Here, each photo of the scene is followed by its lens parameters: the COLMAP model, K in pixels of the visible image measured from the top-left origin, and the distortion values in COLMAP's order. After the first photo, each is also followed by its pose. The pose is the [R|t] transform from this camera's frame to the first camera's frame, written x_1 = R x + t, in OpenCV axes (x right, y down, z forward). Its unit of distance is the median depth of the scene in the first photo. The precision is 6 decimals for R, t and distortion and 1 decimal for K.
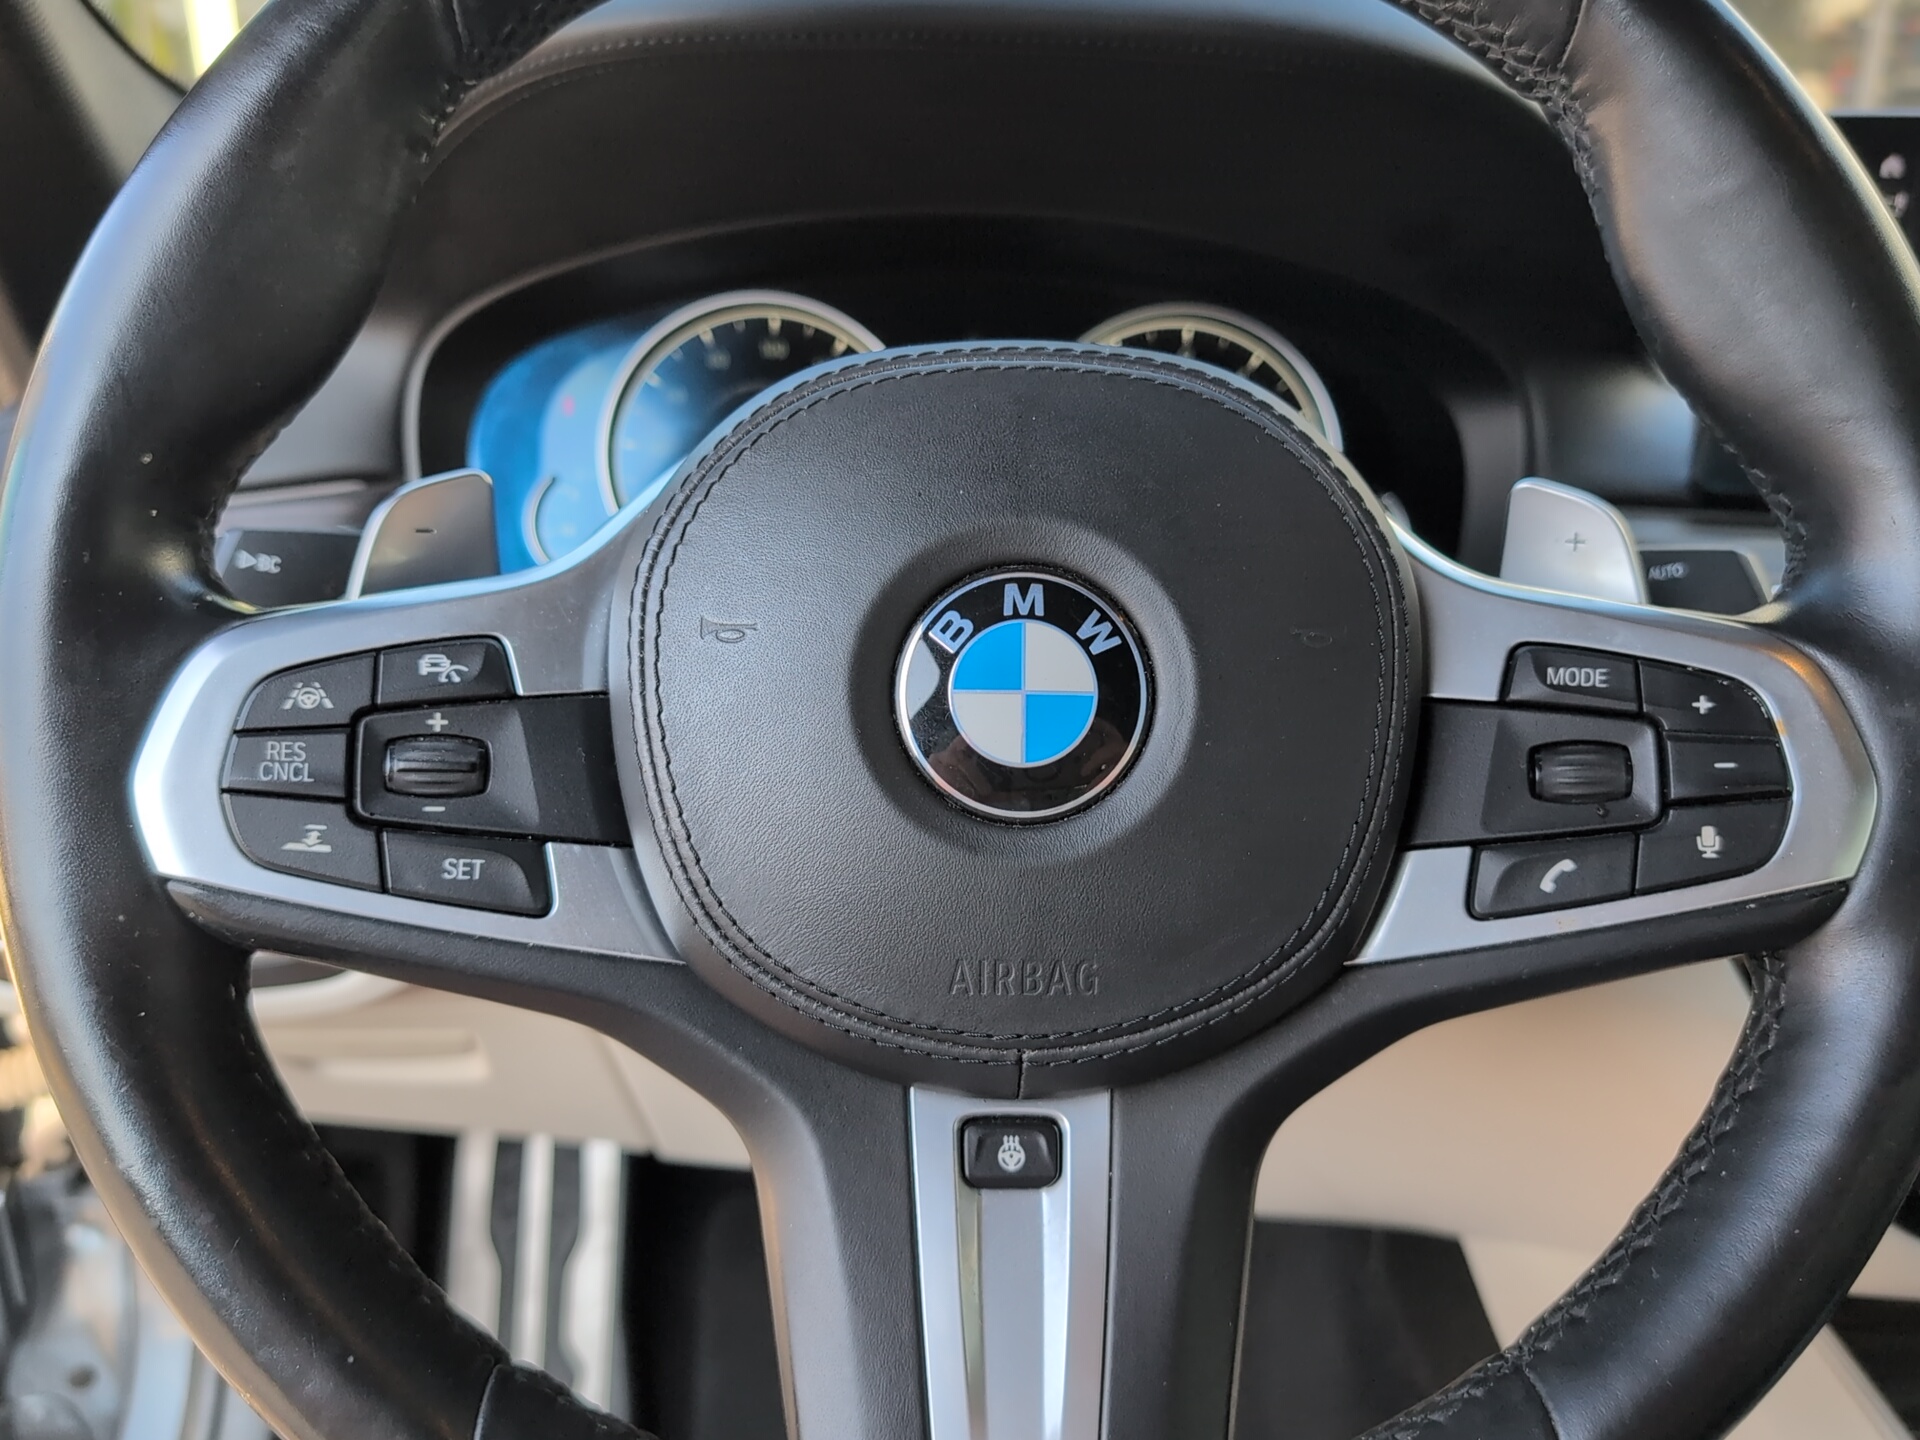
lens RADIAL K [[1599.1, 0, 952.4], [0, 1599.1, 755.8], [0, 0, 1]] dist [0.005001, -0.022091]
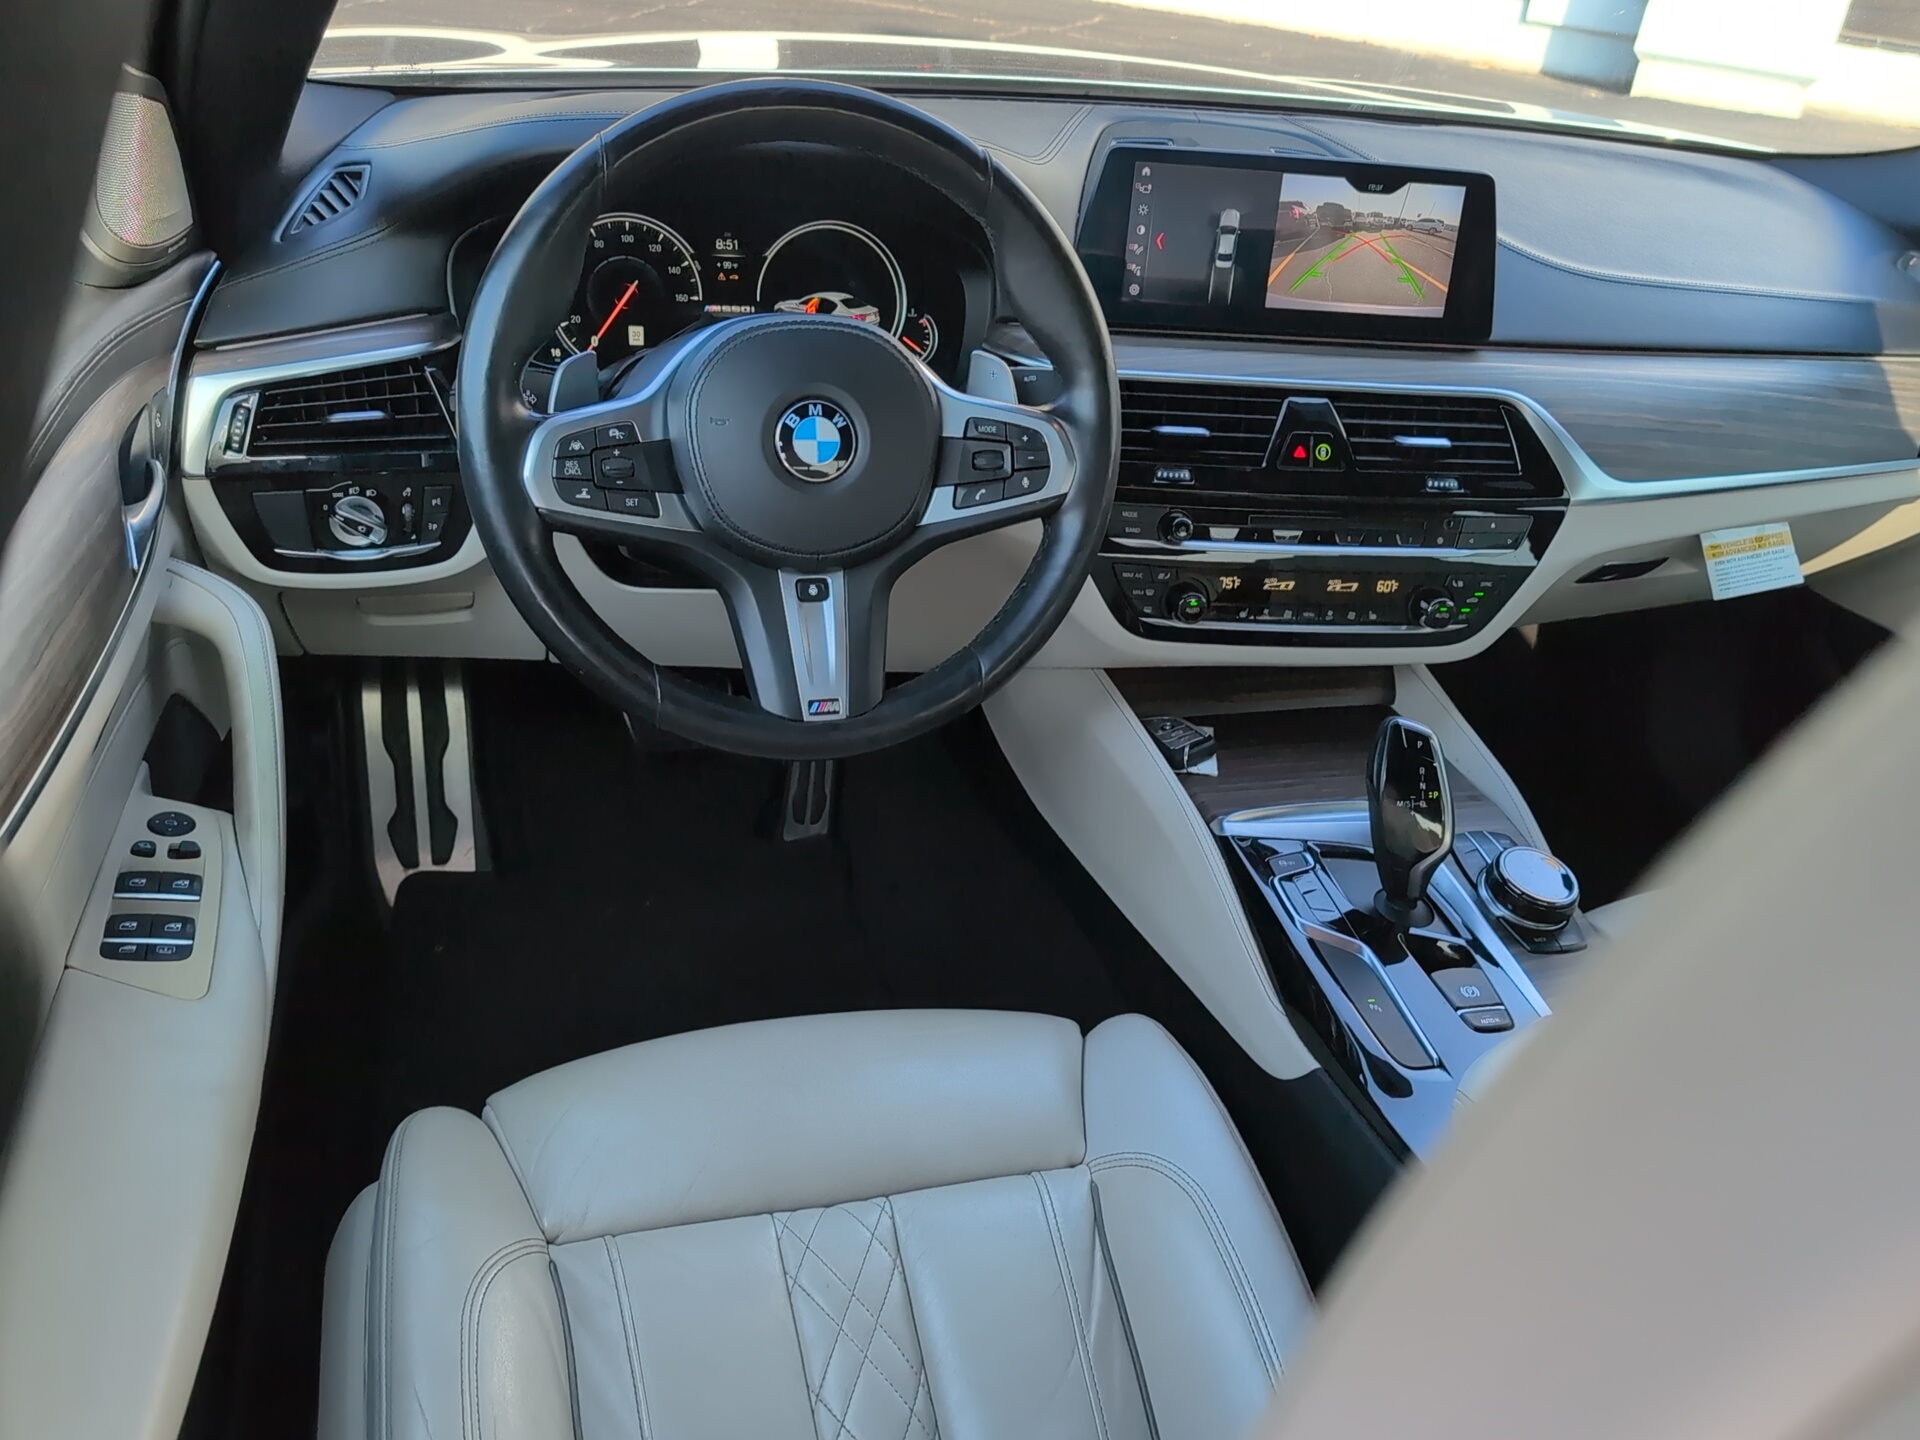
lens RADIAL K [[1599.1, 0, 952.4], [0, 1599.1, 755.8], [0, 0, 1]] dist [0.005001, -0.022091]
pose [[0.964191, -0.070468, 0.255676, -0.520913], [0.012847, 0.975332, 0.220368, -0.118076], [-0.264898, -0.209192, 0.941312, -2.066427]]
